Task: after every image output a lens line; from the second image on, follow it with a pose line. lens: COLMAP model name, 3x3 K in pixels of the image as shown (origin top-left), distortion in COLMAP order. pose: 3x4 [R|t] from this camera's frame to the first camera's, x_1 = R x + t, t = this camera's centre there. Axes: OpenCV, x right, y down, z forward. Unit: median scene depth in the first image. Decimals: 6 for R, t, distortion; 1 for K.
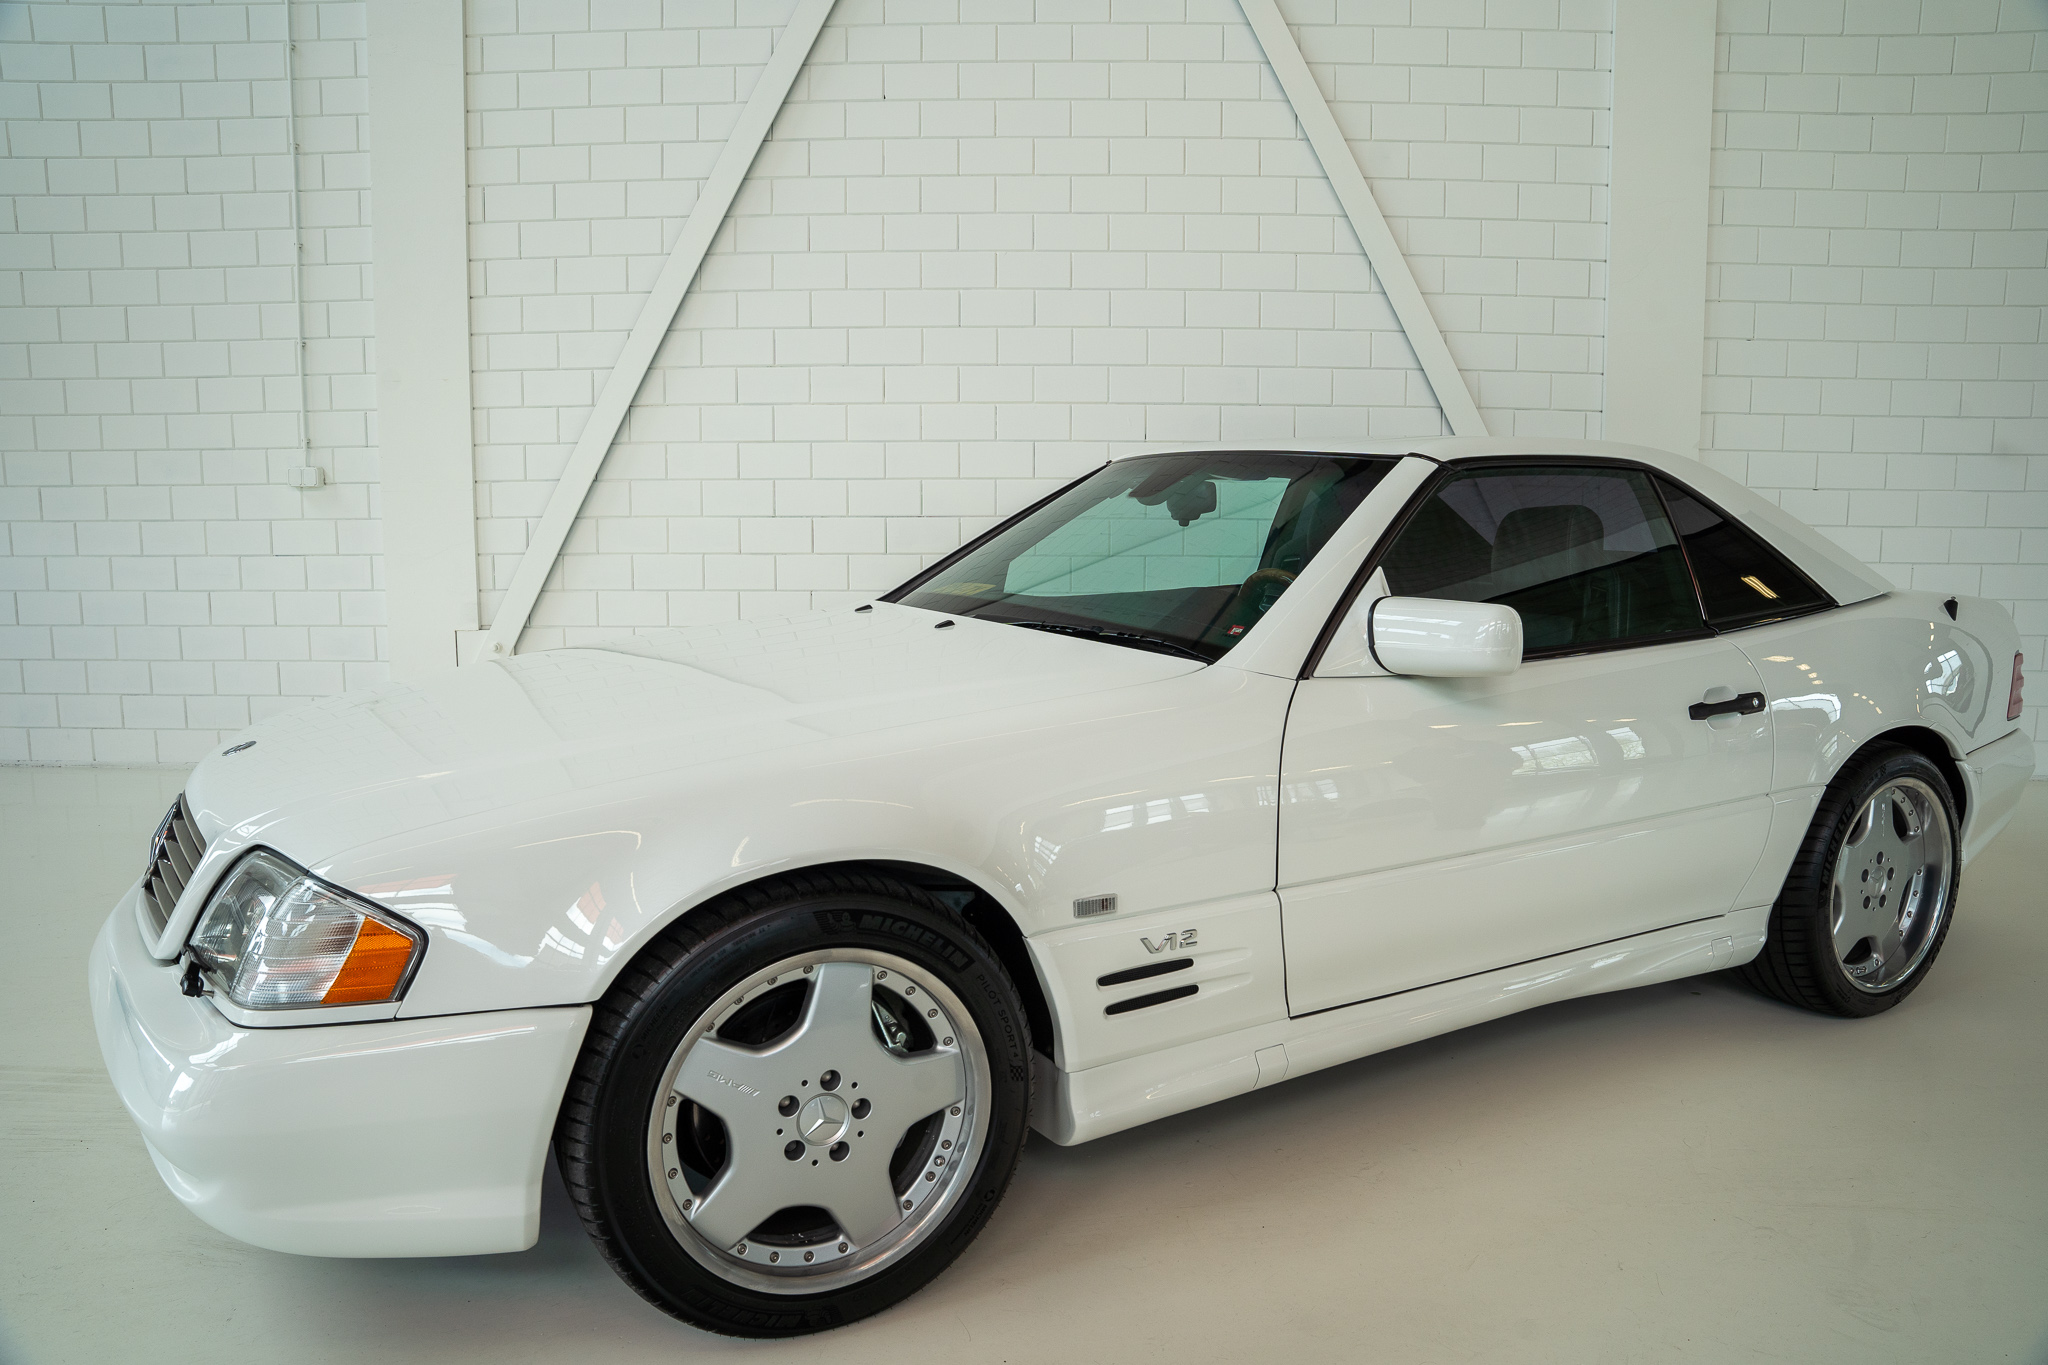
lens RADIAL K [[1420.6, 0, 1024.0], [0, 1420.6, 682.5], [0, 0, 1]] dist [-0.160441, 0.116546]
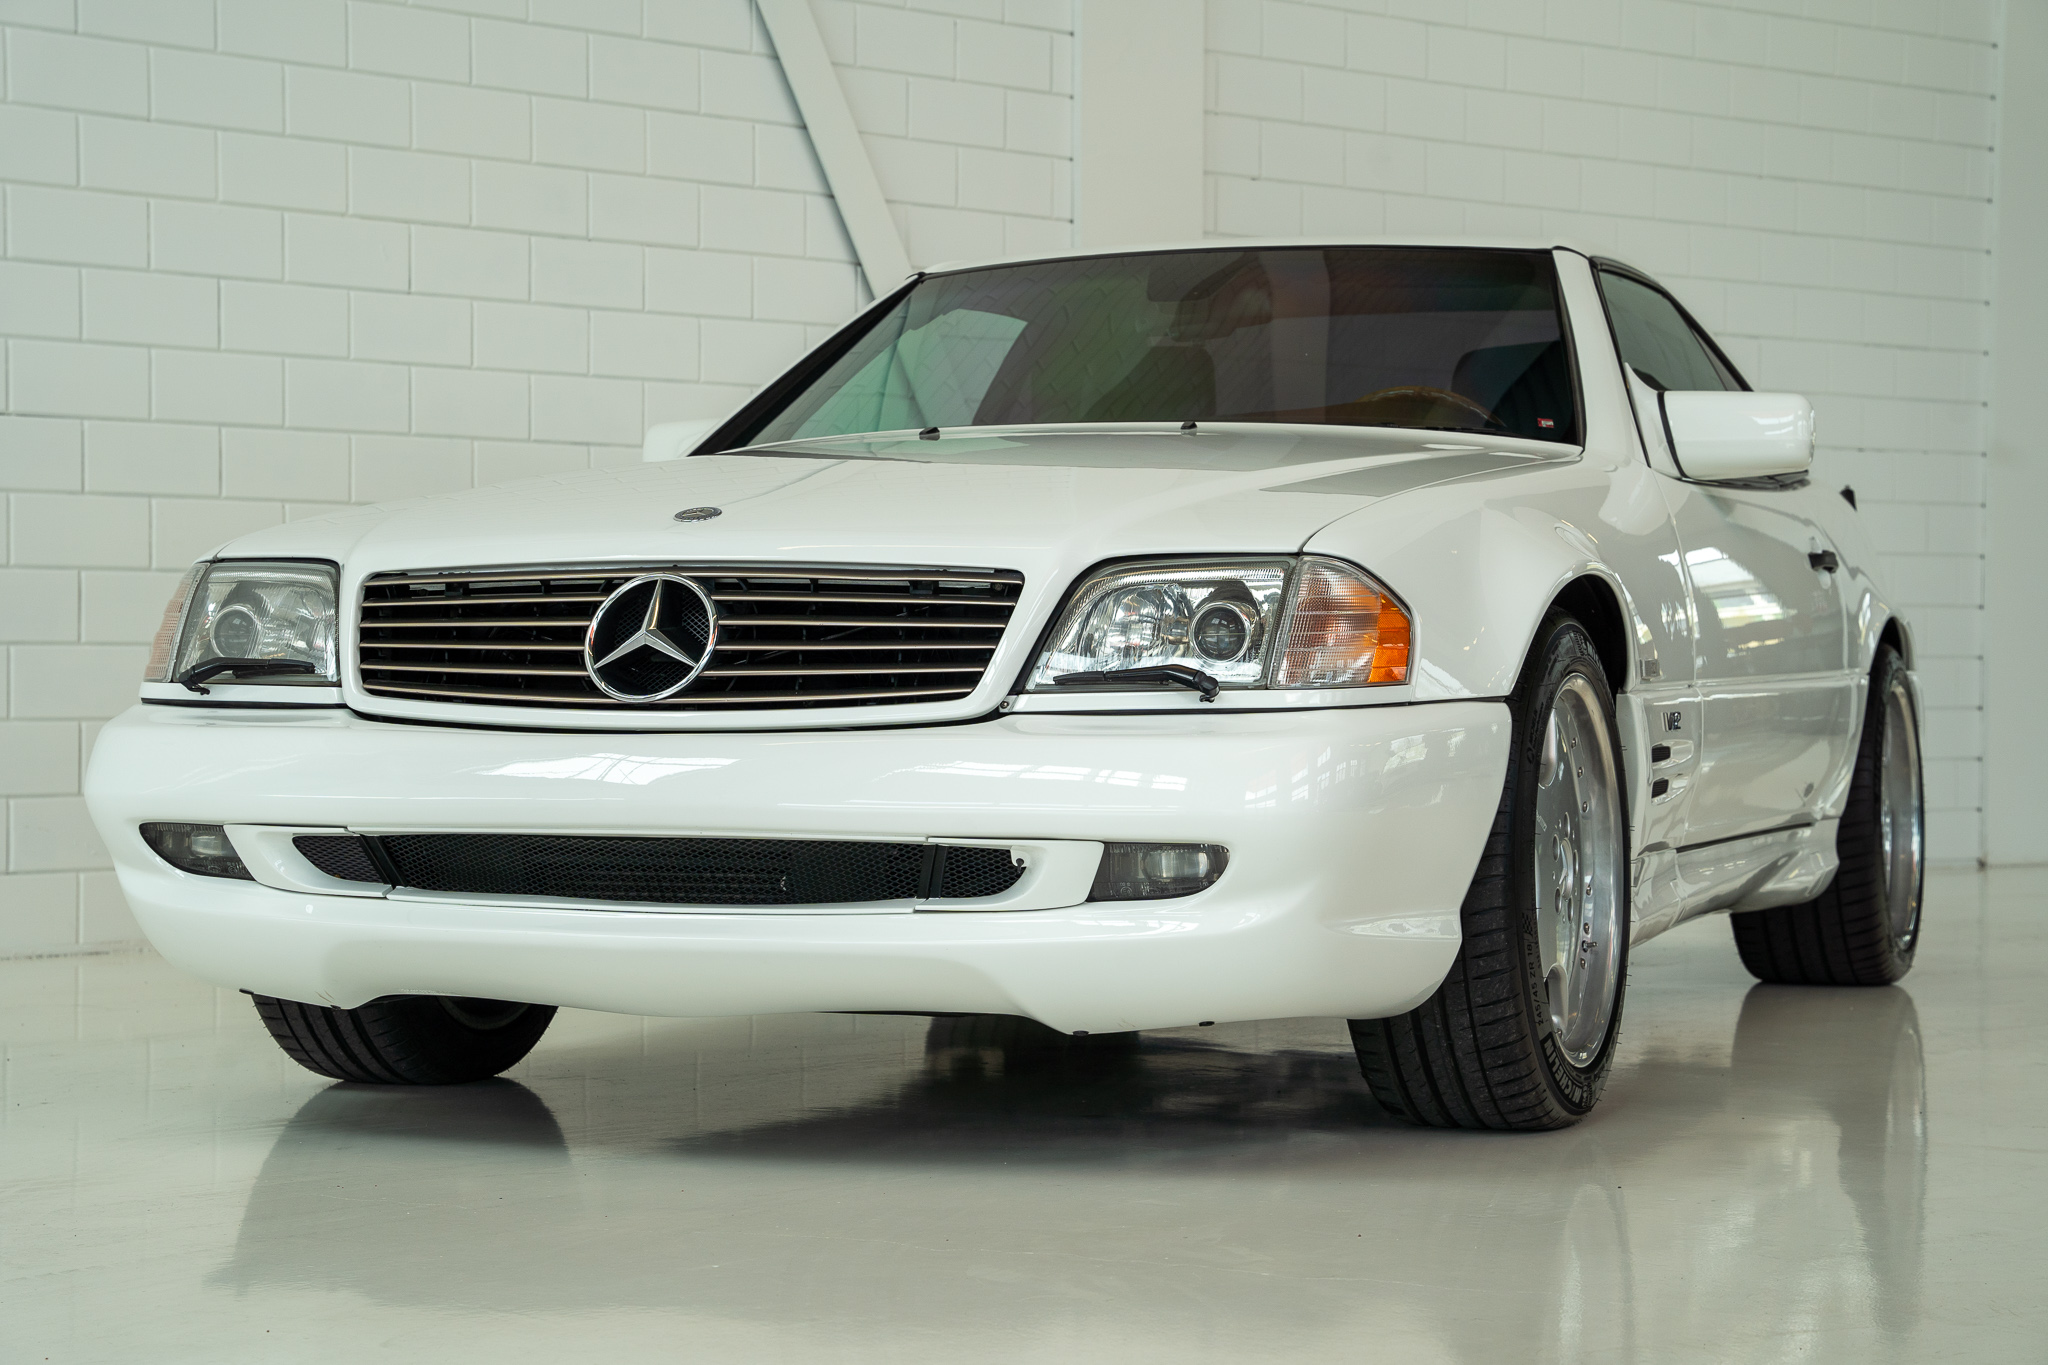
lens RADIAL K [[3924.1, 0, 1018.8], [0, 3924.1, 690.1], [0, 0, 1]] dist [0.324832, 0.405195]
pose [[0.753168, -0.005037, 0.657809, -0.760730], [0.090020, 0.991353, -0.095480, 0.147774], [-0.651640, 0.131128, 0.747108, -0.259891]]
